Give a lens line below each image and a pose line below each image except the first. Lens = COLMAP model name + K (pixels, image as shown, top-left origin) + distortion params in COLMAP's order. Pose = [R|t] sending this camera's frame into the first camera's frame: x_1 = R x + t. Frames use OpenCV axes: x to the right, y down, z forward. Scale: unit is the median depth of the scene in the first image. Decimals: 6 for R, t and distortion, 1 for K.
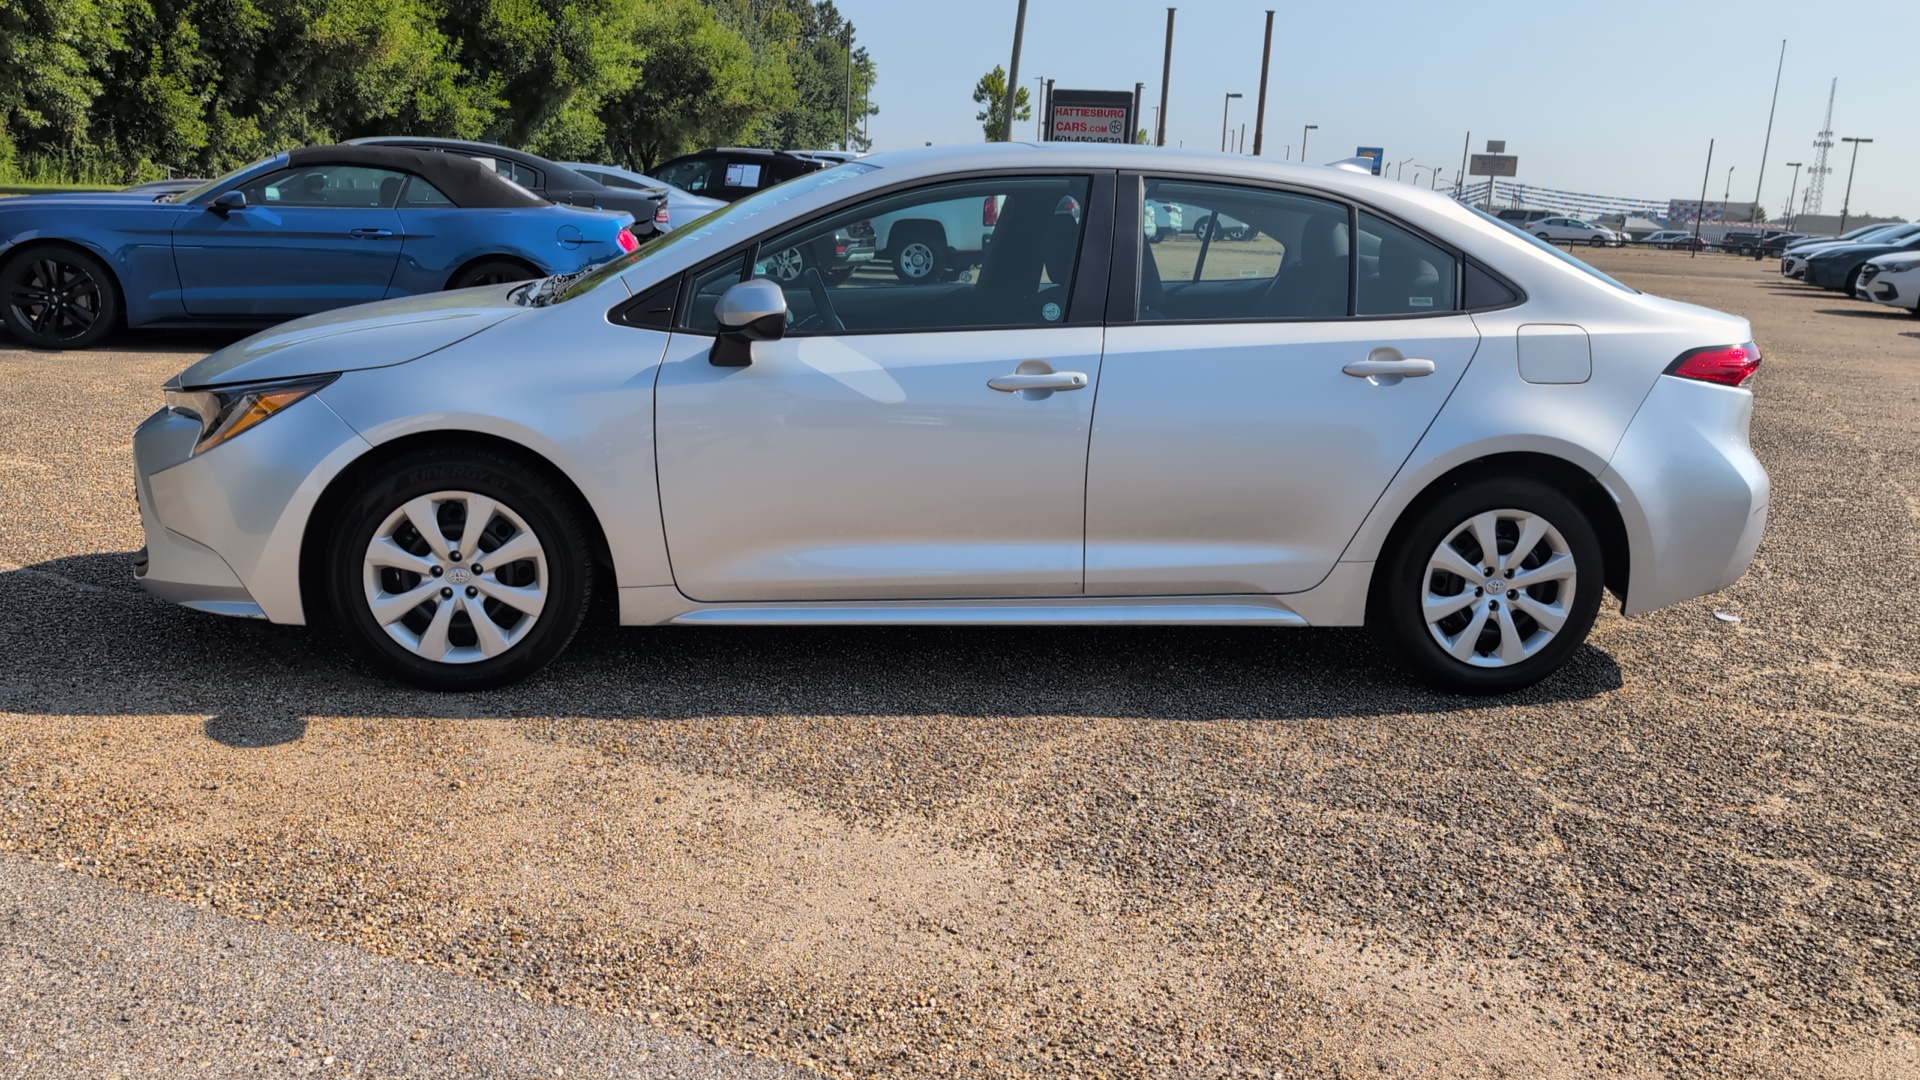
lens RADIAL K [[1646.1, 0, 969.8], [0, 1646.1, 542.5], [0, 0, 1]] dist [0.033054, -0.052368]
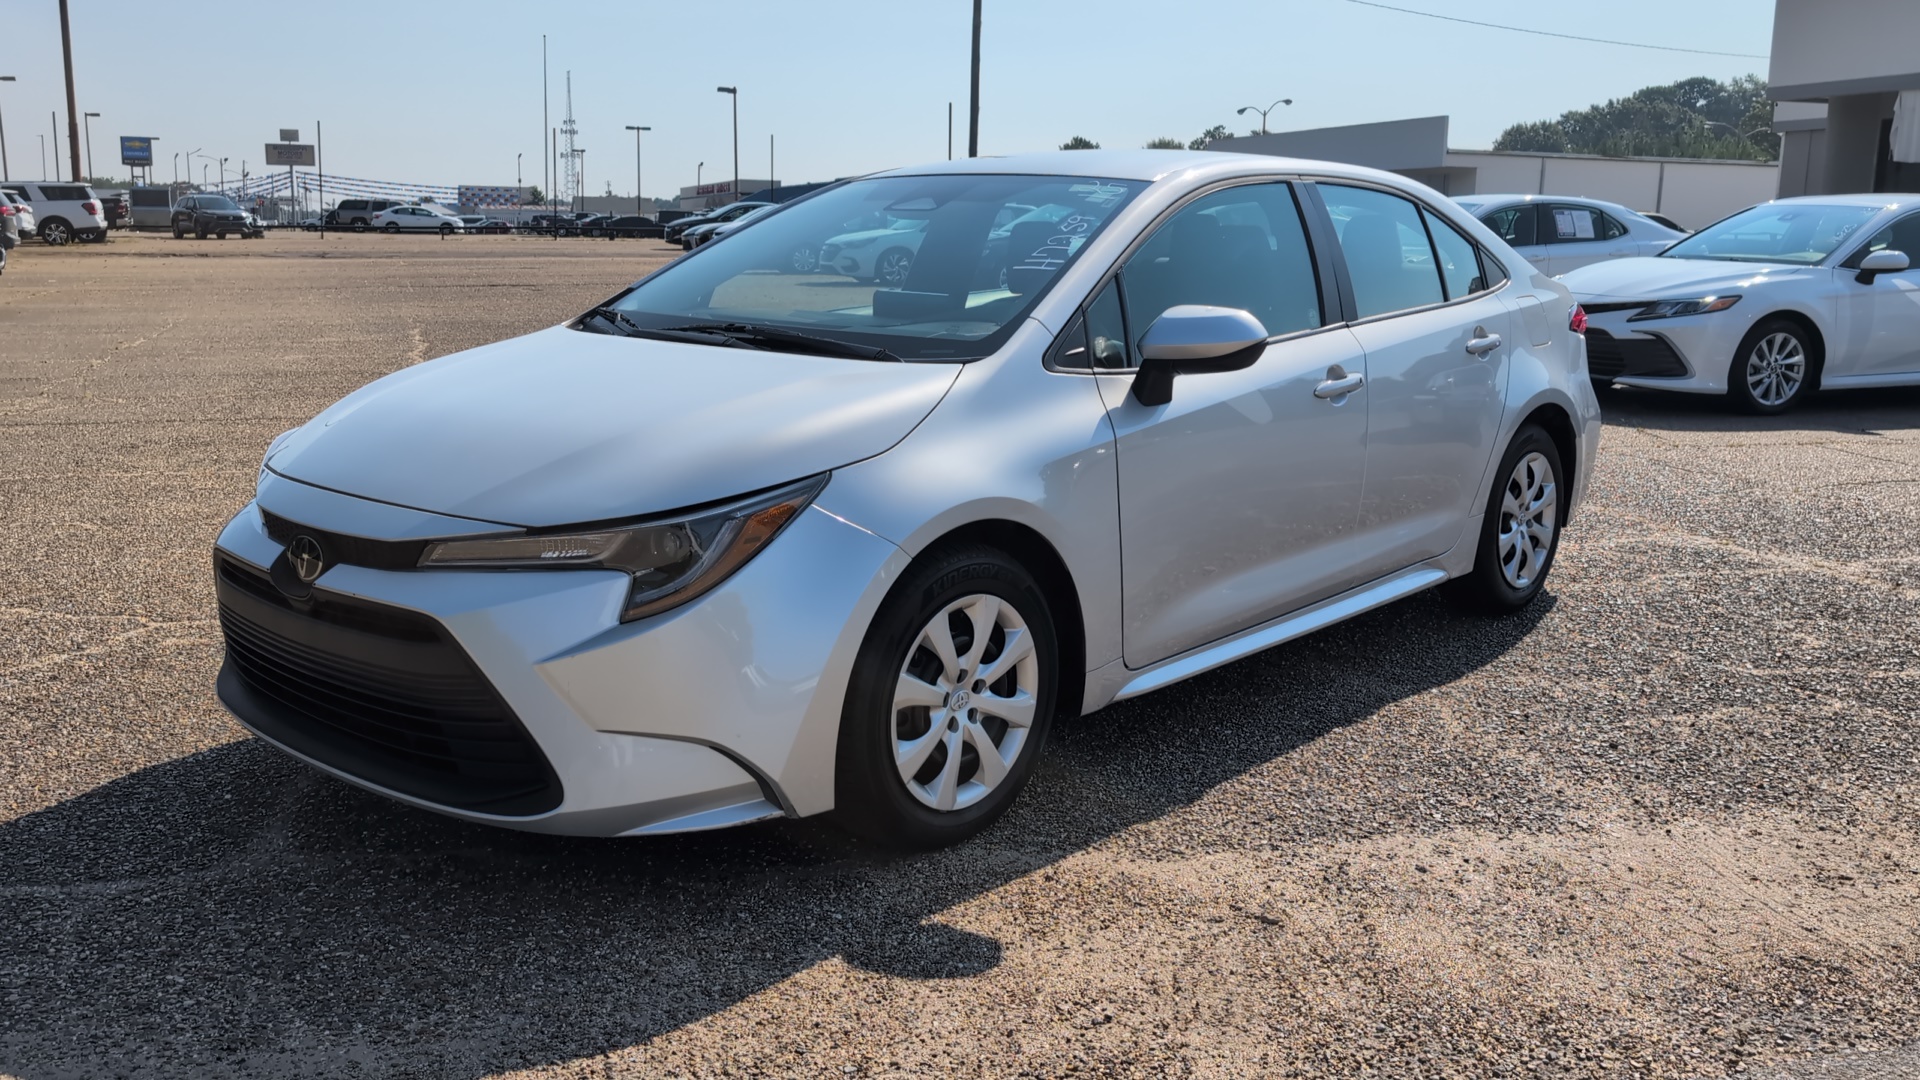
lens RADIAL K [[1646.1, 0, 969.6], [0, 1646.1, 535.5], [0, 0, 1]] dist [0.033054, -0.052368]
pose [[0.742371, -0.158846, 0.650886, -0.104176], [0.156561, 0.985721, 0.061994, -0.013713], [-0.651440, 0.055881, 0.756640, 0.049485]]
